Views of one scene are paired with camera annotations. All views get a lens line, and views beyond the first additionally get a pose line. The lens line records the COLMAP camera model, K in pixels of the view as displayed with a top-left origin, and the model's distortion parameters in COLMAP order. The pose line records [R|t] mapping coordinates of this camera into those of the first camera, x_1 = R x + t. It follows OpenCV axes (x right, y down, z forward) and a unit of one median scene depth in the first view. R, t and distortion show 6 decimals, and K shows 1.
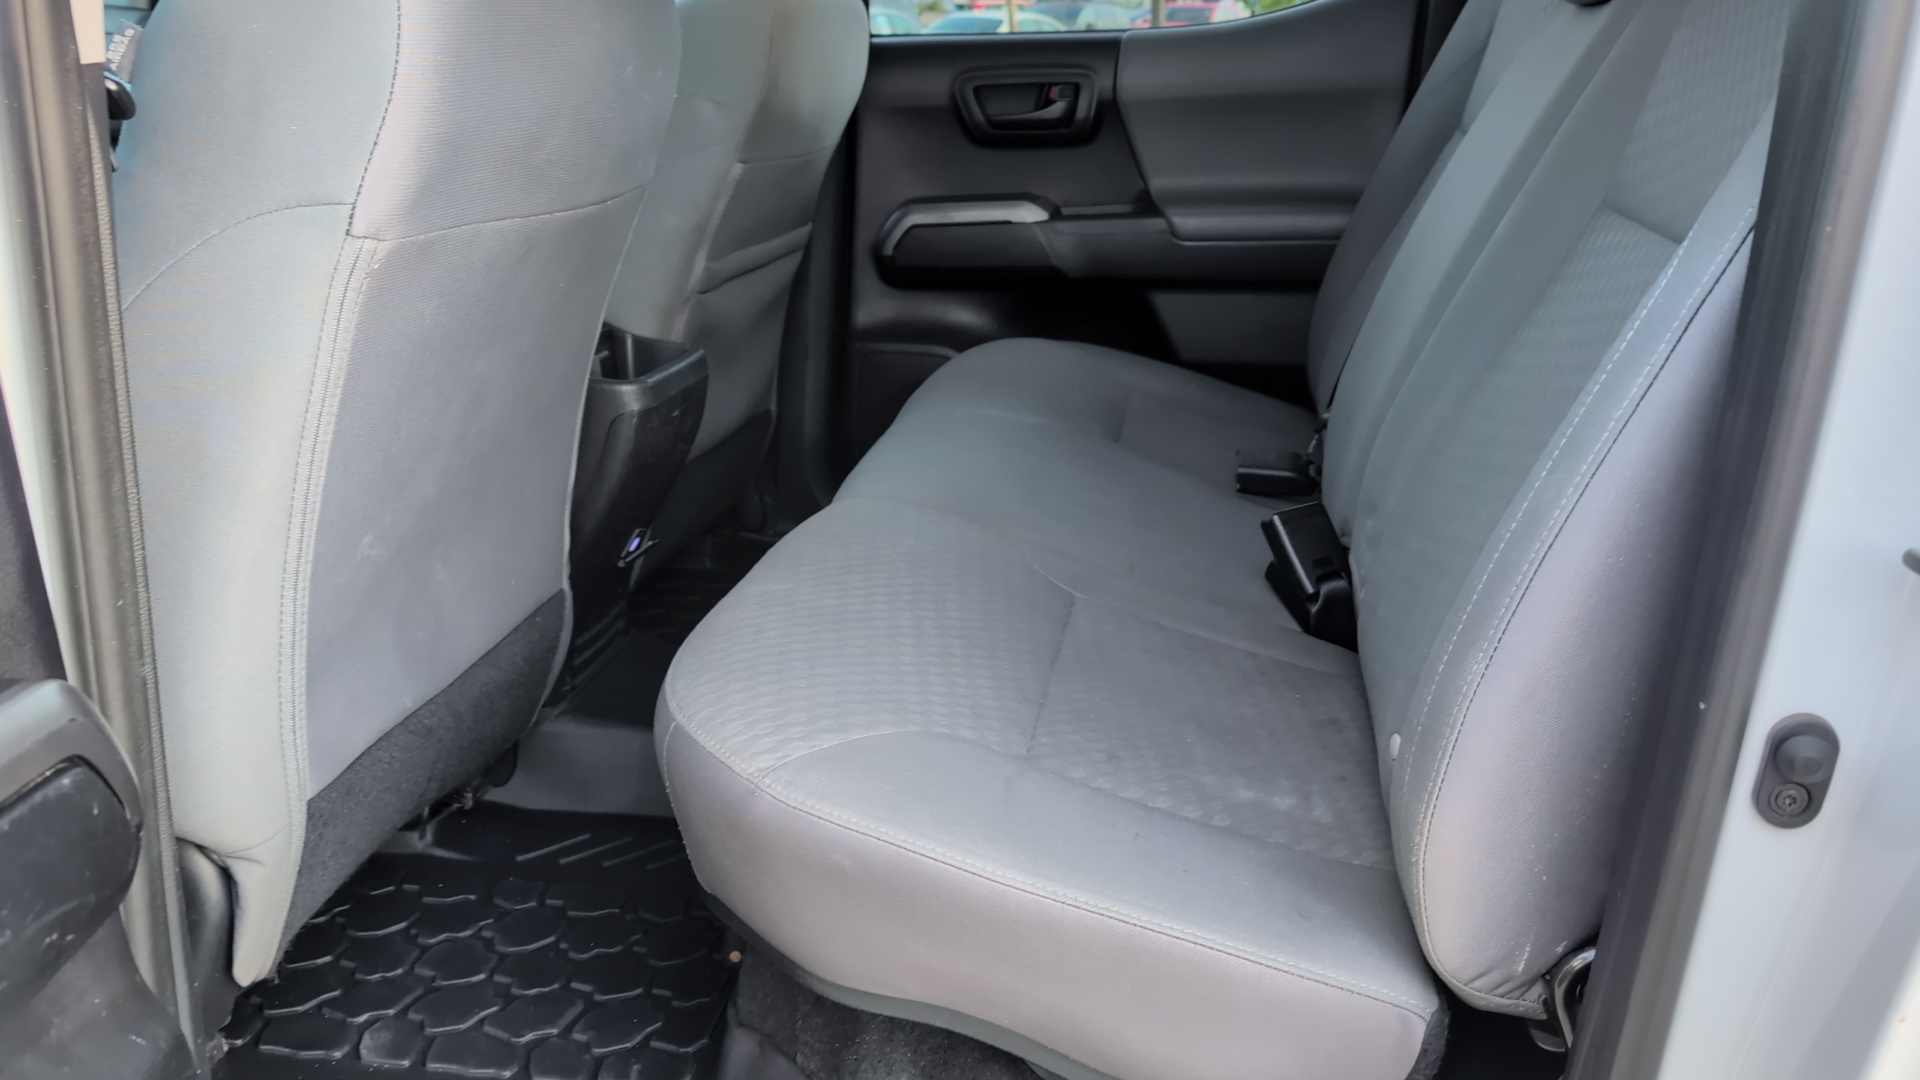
lens RADIAL K [[1617.9, 0, 960.0], [0, 1617.9, 540.0], [0, 0, 1]] dist [0.005366, 0.010550]
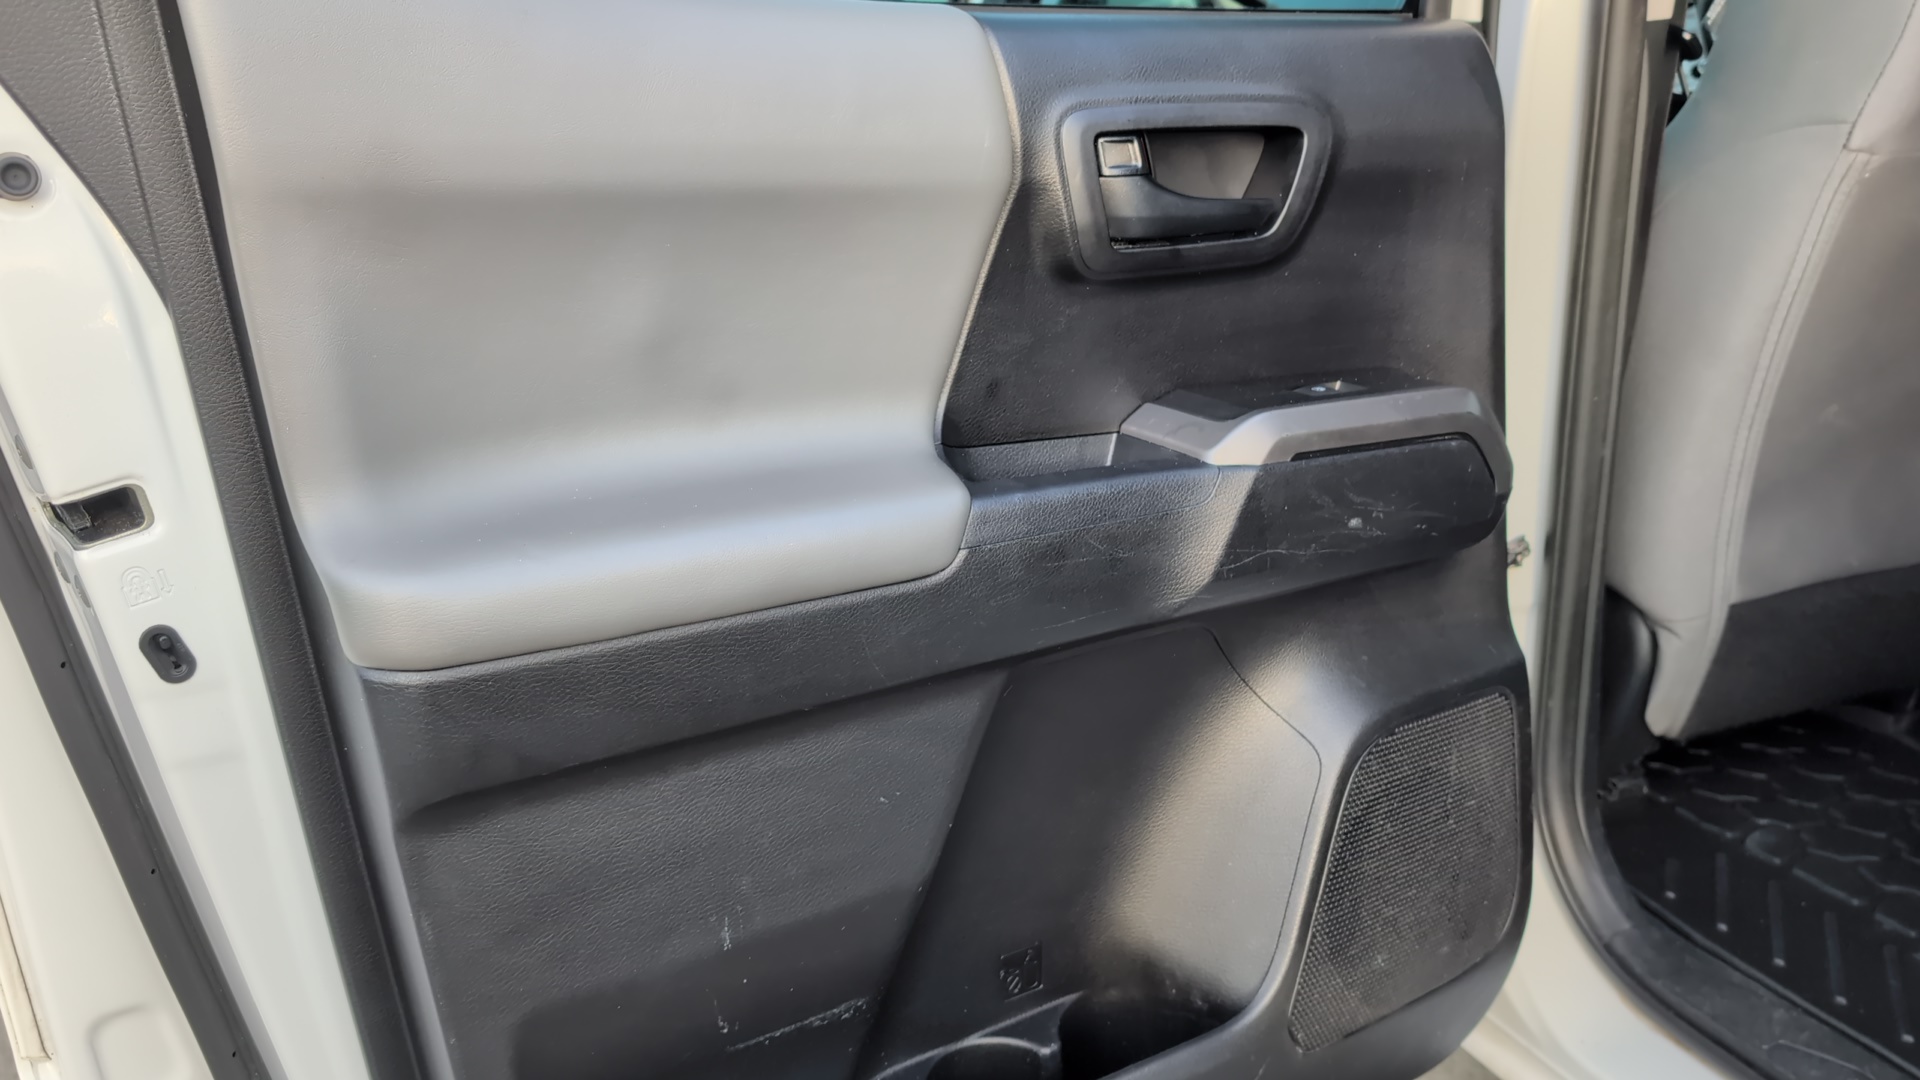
lens RADIAL K [[1617.9, 0, 960.0], [0, 1617.9, 540.0], [0, 0, 1]] dist [0.005366, 0.010550]
pose [[0.502087, 0.213899, -0.837948, 0.365583], [-0.200986, 0.971261, 0.127501, 0.076676], [0.841138, 0.104400, 0.530648, -0.190758]]
